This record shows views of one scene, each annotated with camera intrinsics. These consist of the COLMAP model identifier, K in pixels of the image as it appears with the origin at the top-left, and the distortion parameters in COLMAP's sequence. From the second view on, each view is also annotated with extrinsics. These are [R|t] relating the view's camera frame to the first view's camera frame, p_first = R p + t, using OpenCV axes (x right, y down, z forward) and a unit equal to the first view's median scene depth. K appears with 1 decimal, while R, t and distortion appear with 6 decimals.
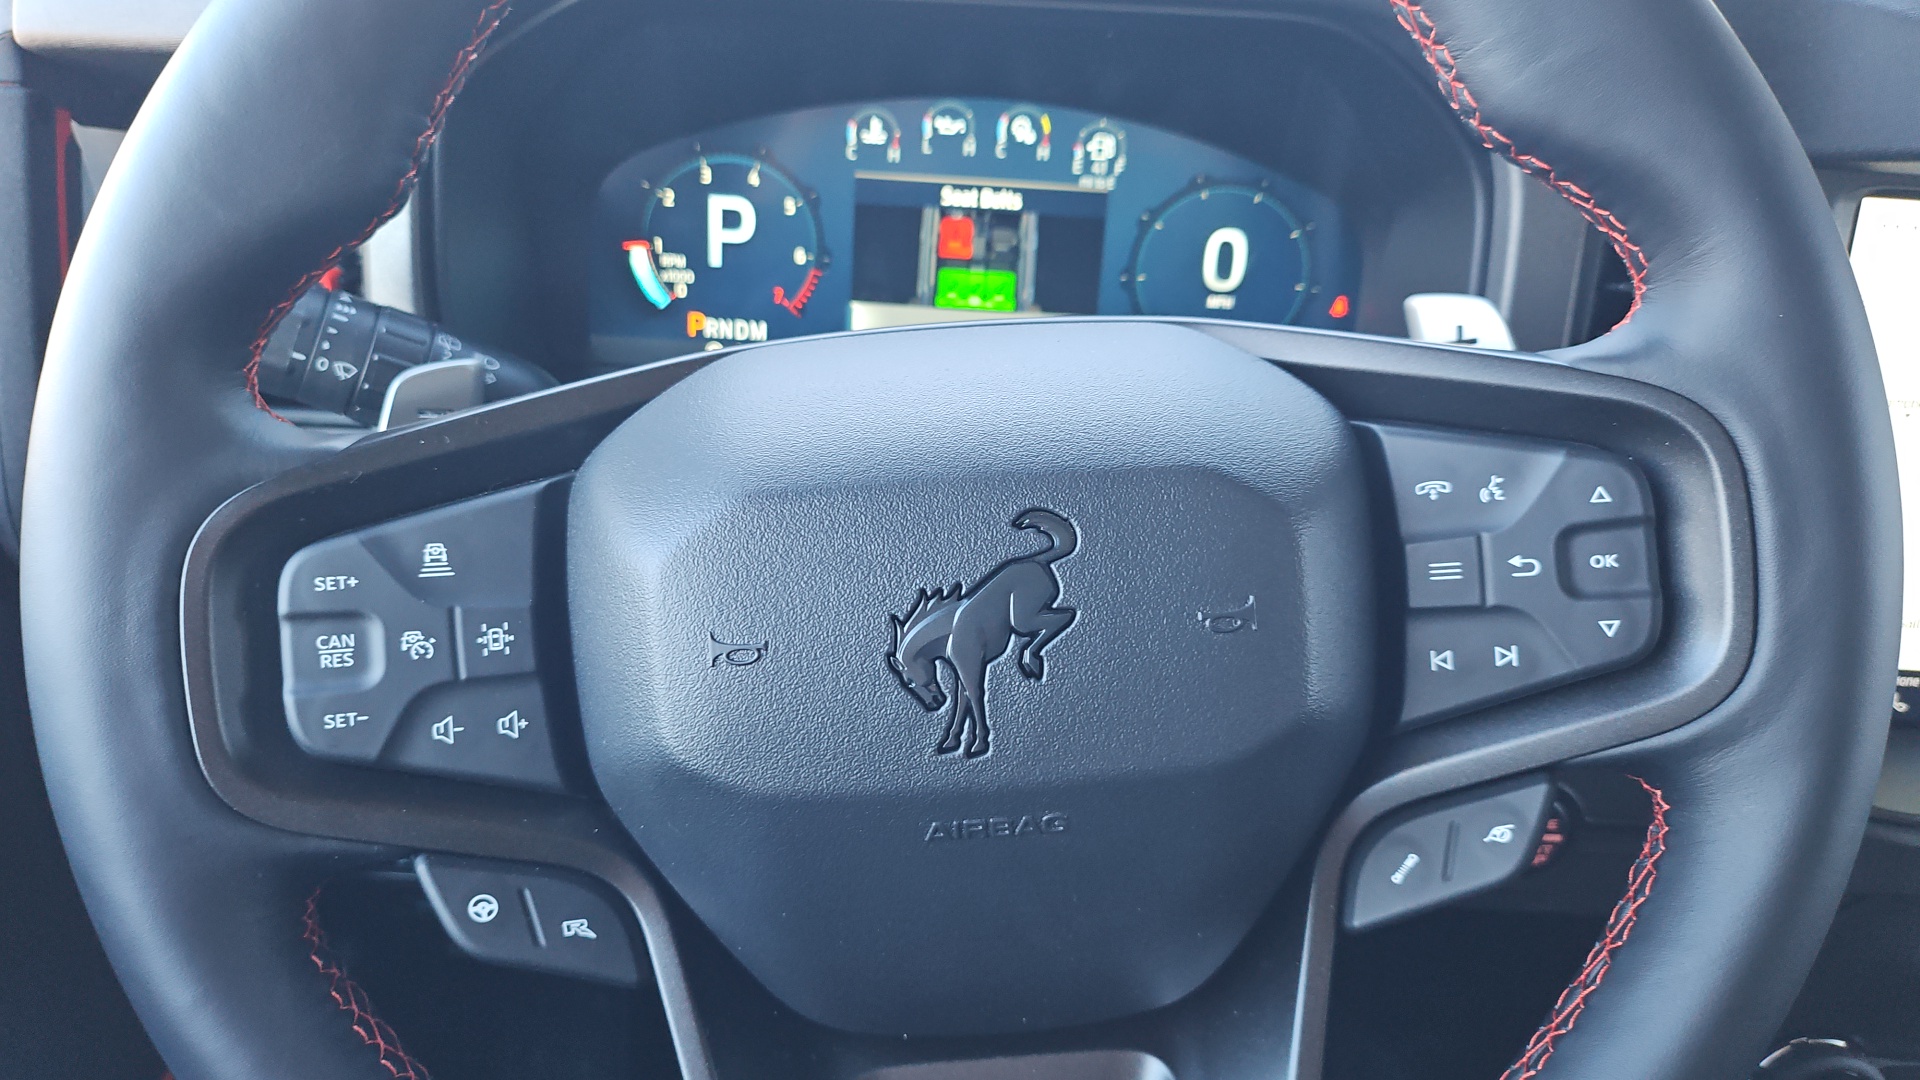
lens RADIAL K [[1393.7, 0, 961.7], [0, 1393.7, 500.4], [0, 0, 1]] dist [0.069816, -0.001056]
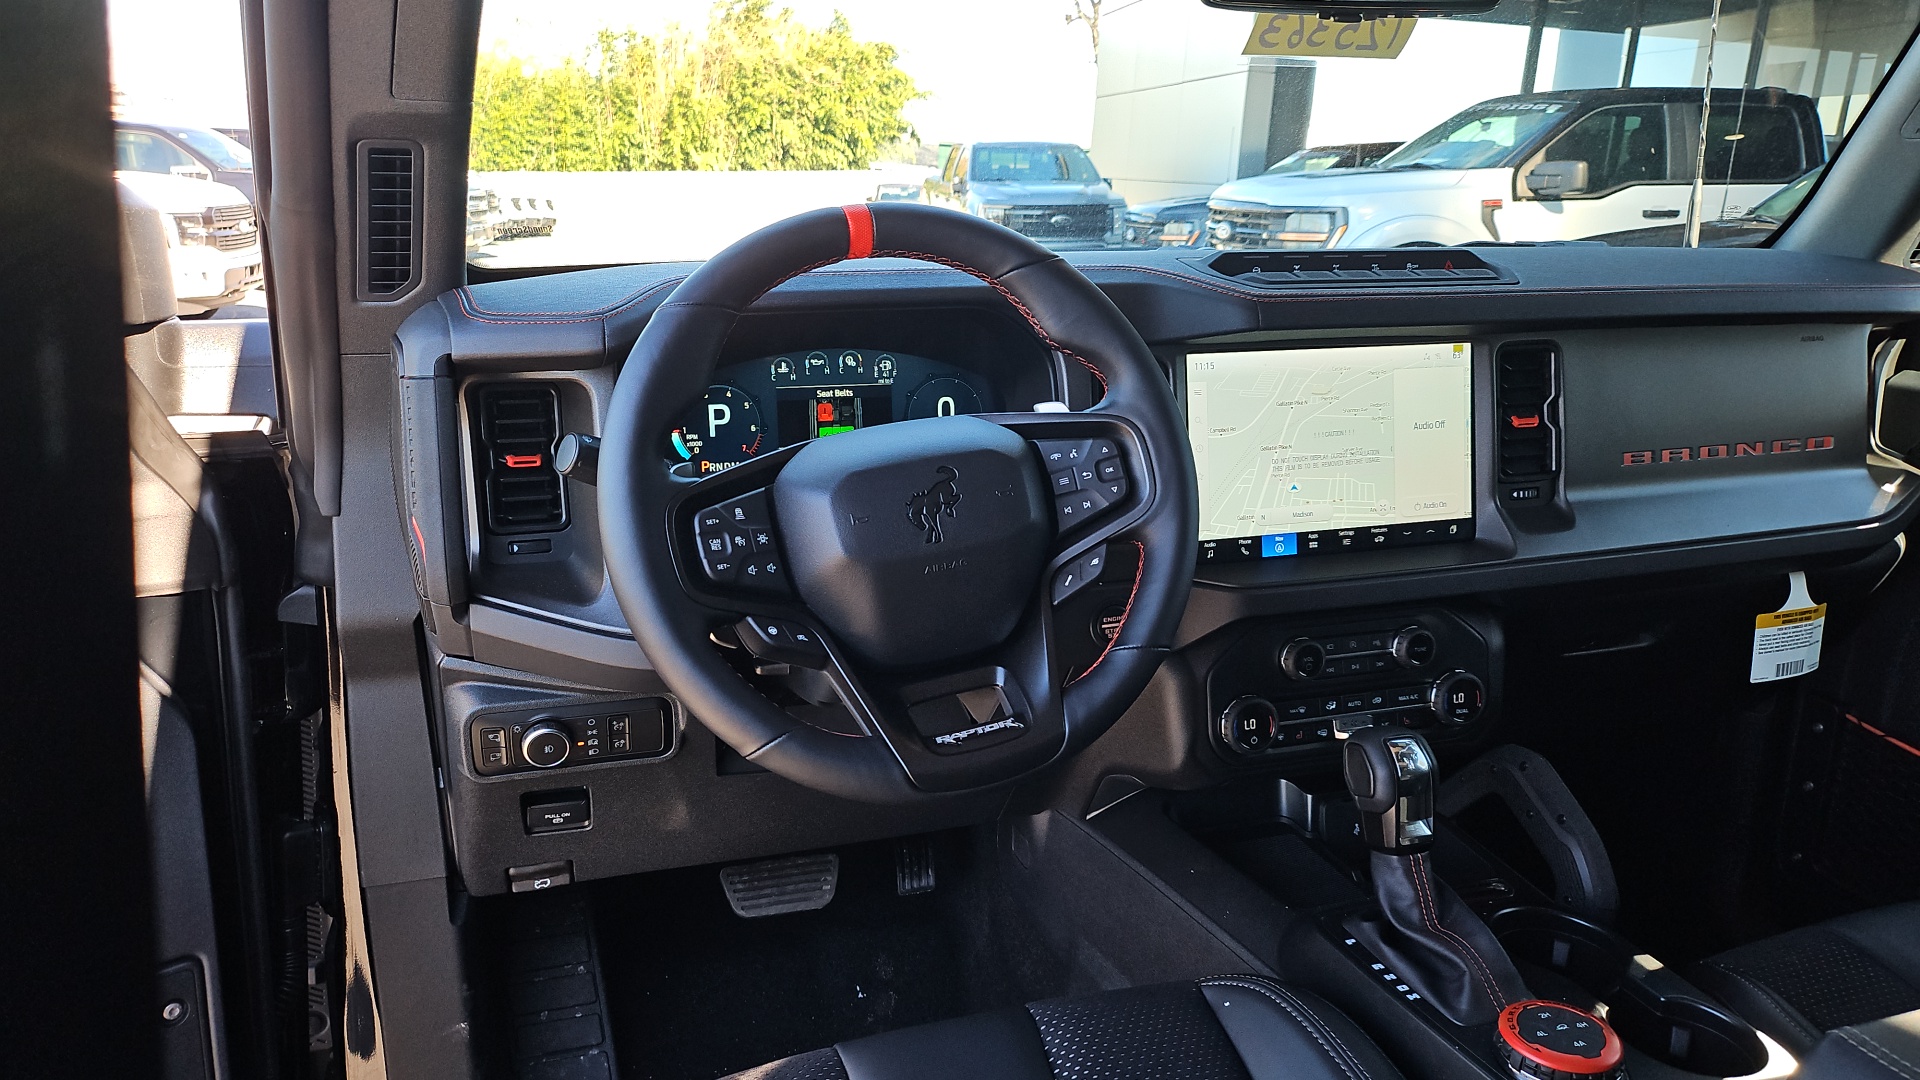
lens RADIAL K [[1613.0, 0, 960.0], [0, 1613.0, 540.0], [0, 0, 1]] dist [0.131107, 0.000567]
pose [[0.948625, -0.120270, 0.292654, -0.748004], [0.166694, 0.976137, -0.139176, 0.513971], [-0.268931, 0.180810, 0.946036, -1.831810]]
